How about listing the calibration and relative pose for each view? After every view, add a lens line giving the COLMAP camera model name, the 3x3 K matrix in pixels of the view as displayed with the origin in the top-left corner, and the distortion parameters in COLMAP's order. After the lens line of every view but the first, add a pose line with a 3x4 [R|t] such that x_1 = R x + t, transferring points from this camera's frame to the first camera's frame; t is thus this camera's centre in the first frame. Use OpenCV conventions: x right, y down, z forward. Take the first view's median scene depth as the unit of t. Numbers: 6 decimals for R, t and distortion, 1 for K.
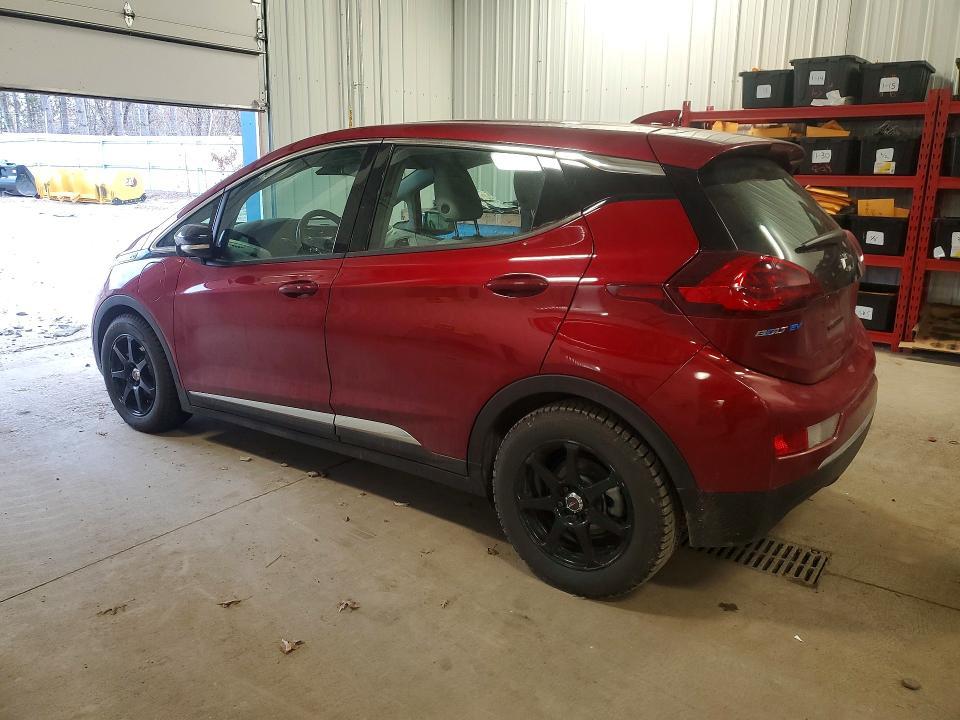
lens RADIAL K [[780.1, 0, 480.0], [0, 780.1, 360.0], [0, 0, 1]] dist [0.010015, -0.005879]
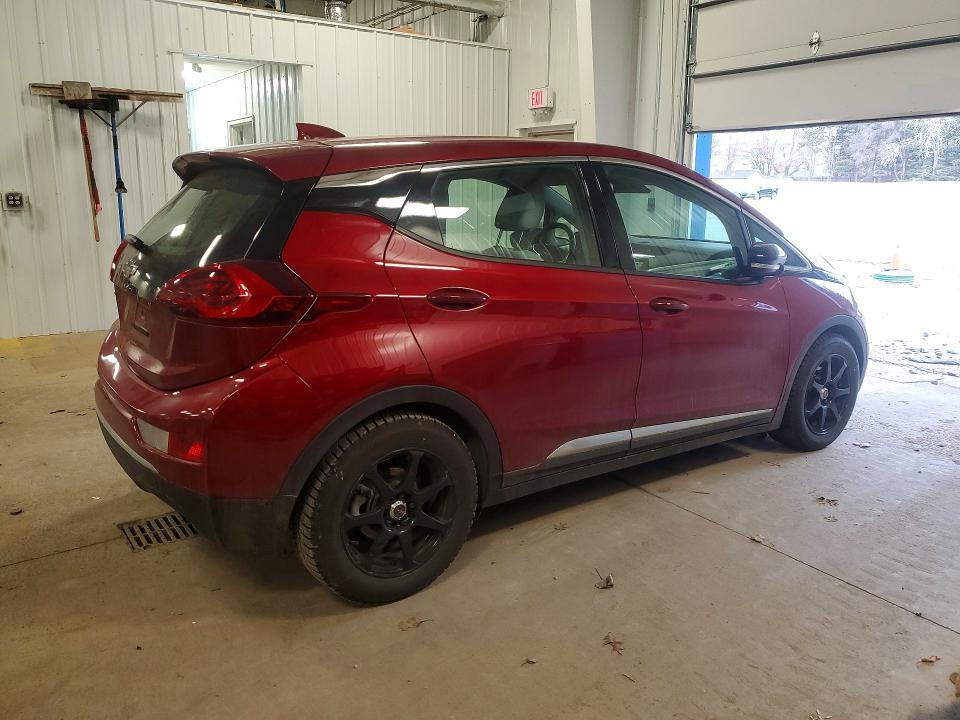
lens RADIAL K [[780.1, 0, 480.0], [0, 780.1, 360.0], [0, 0, 1]] dist [0.010015, -0.005879]
pose [[-0.360289, 0.188432, -0.913611, 1.213643], [-0.228220, 0.931819, 0.282188, -0.392520], [0.904493, 0.310173, -0.292720, 1.684930]]
